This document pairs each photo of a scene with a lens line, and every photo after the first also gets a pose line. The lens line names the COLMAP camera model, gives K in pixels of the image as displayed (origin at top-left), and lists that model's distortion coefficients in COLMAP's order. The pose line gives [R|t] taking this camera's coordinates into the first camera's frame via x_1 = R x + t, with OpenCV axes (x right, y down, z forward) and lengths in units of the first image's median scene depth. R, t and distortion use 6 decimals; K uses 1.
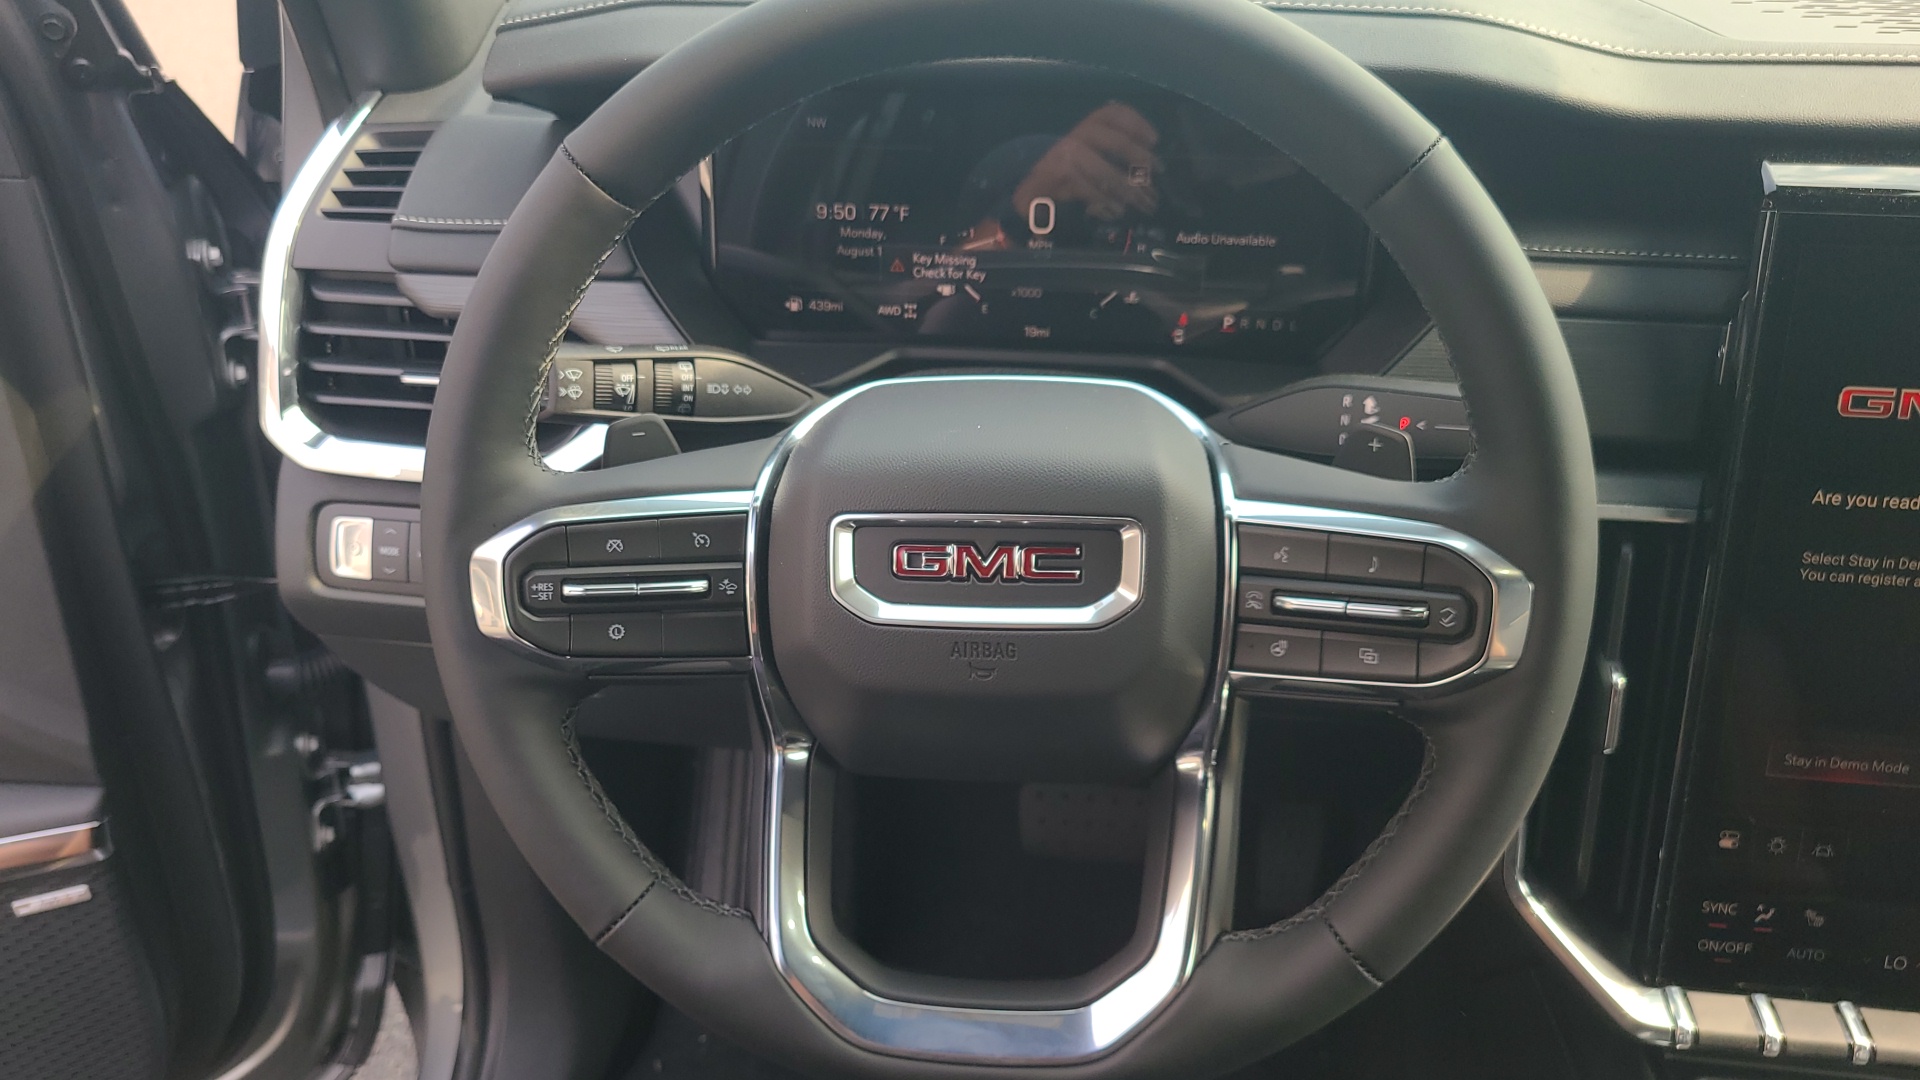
lens RADIAL K [[1406.5, 0, 947.7], [0, 1406.5, 546.2], [0, 0, 1]] dist [0.033174, -0.005086]
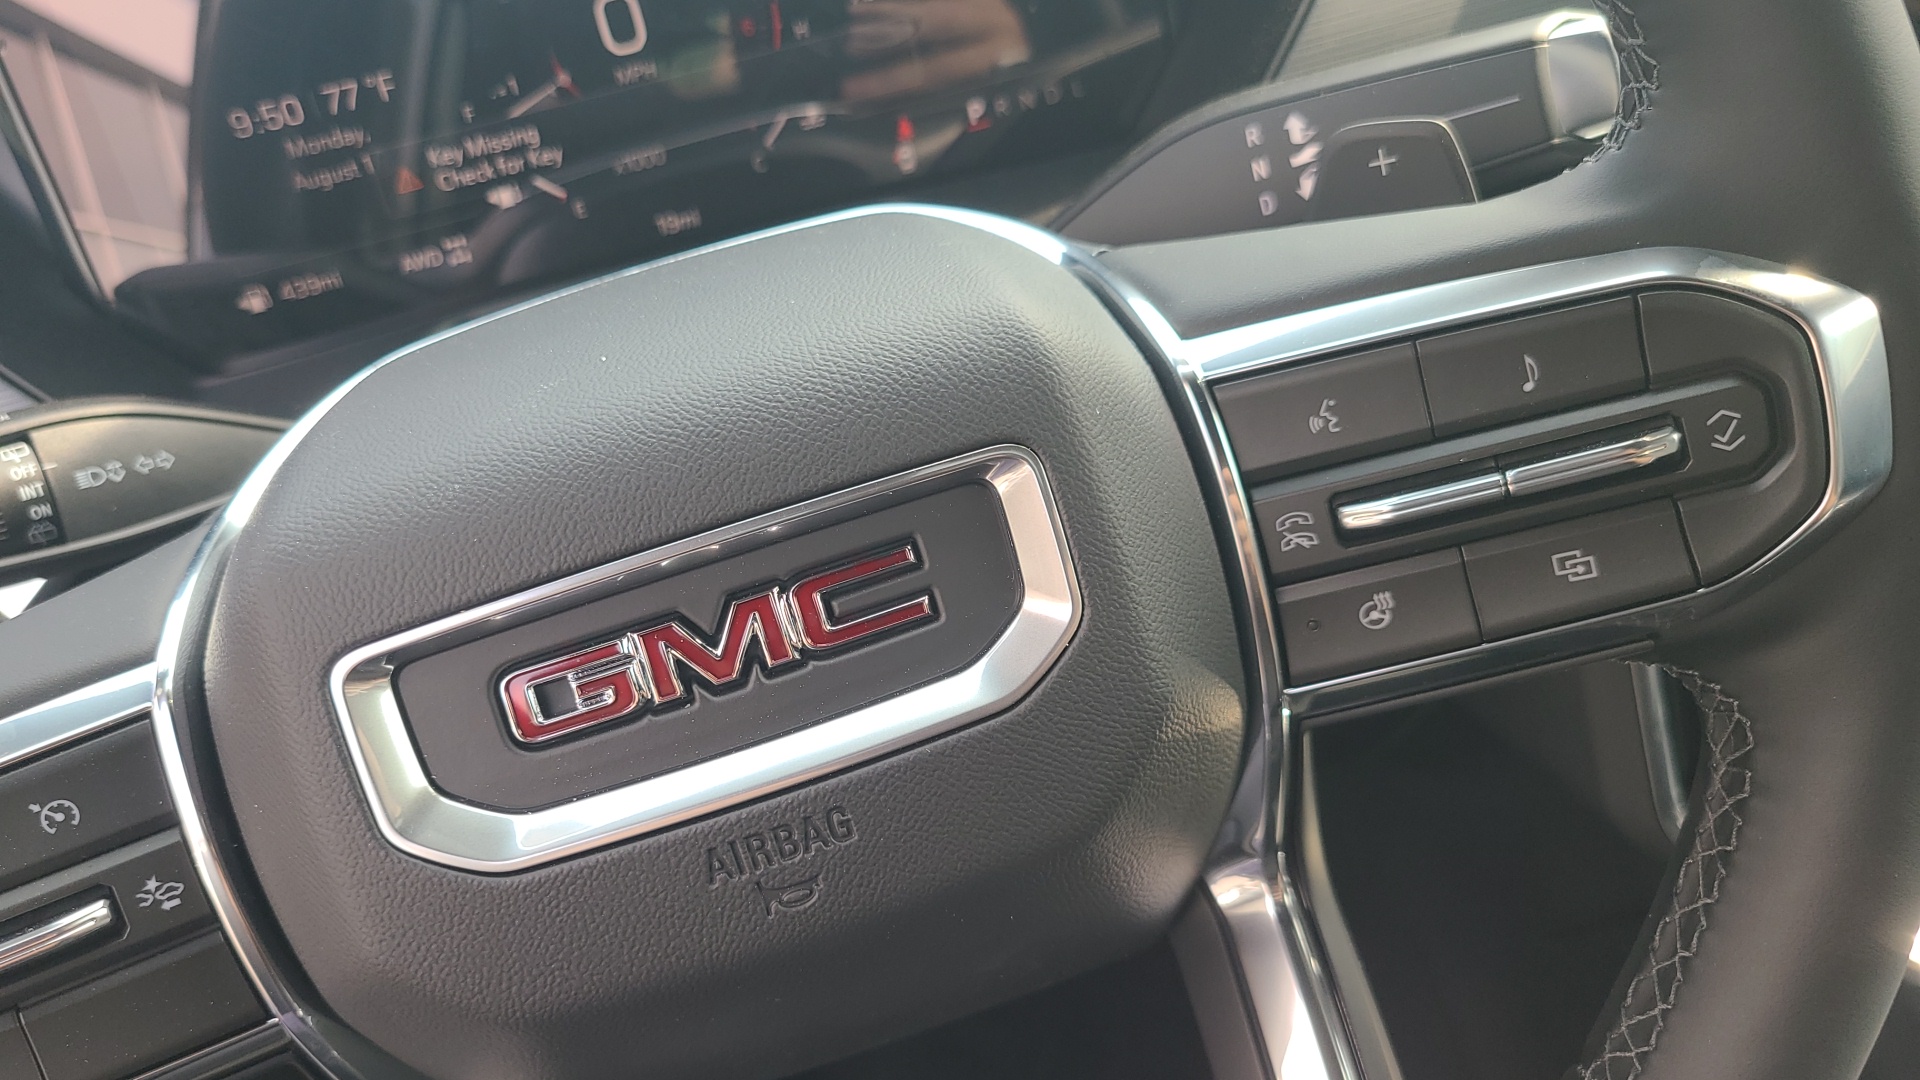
lens RADIAL K [[1519.7, 0, 936.9], [0, 1519.7, 562.3], [0, 0, 1]] dist [-0.007763, 0.007160]
pose [[0.932834, -0.322430, 0.160812, 0.019366], [0.320573, 0.946458, 0.038088, -0.007461], [-0.164483, 0.016022, 0.986250, 0.437645]]
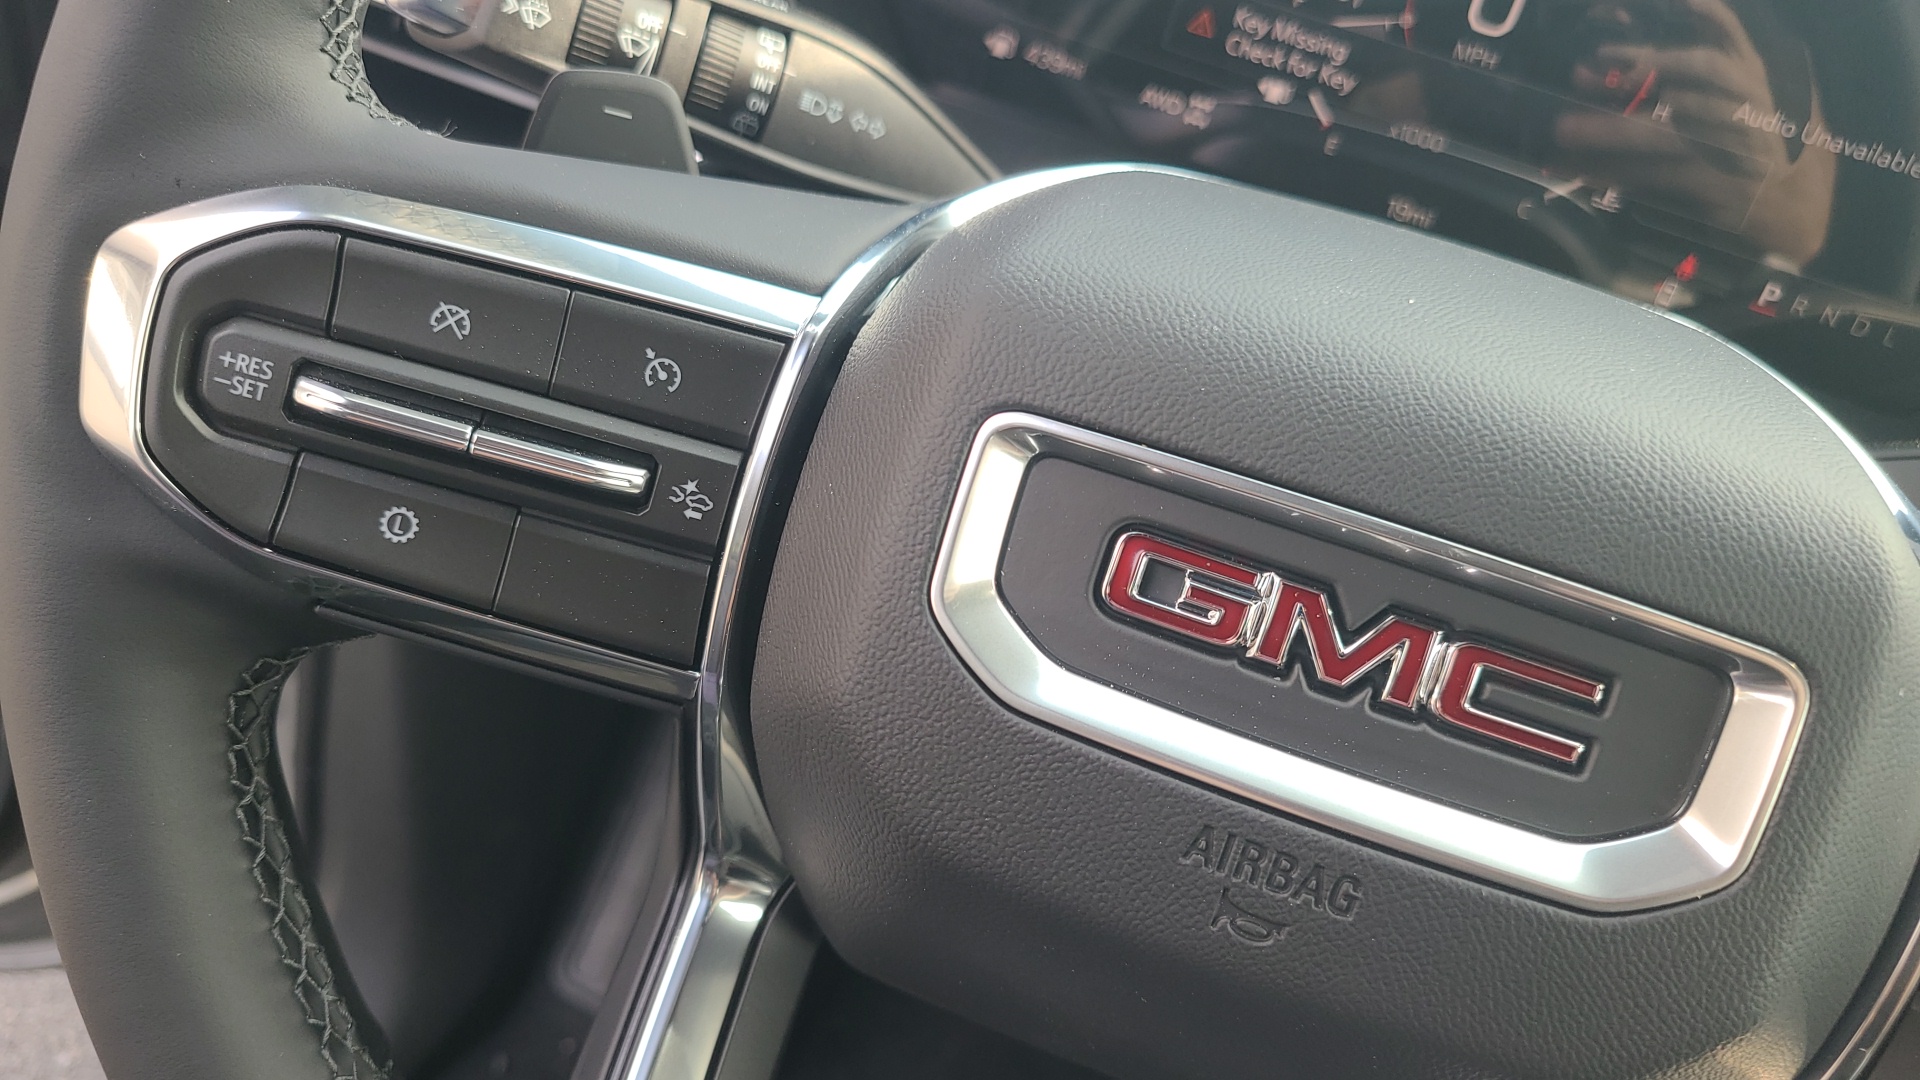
lens RADIAL K [[1519.7, 0, 936.9], [0, 1519.7, 562.3], [0, 0, 1]] dist [-0.007763, 0.007160]
pose [[0.952806, 0.299501, -0.049596, -0.052124], [-0.296953, 0.953434, 0.052753, 0.001182], [0.063086, -0.035536, 0.997375, 0.485743]]
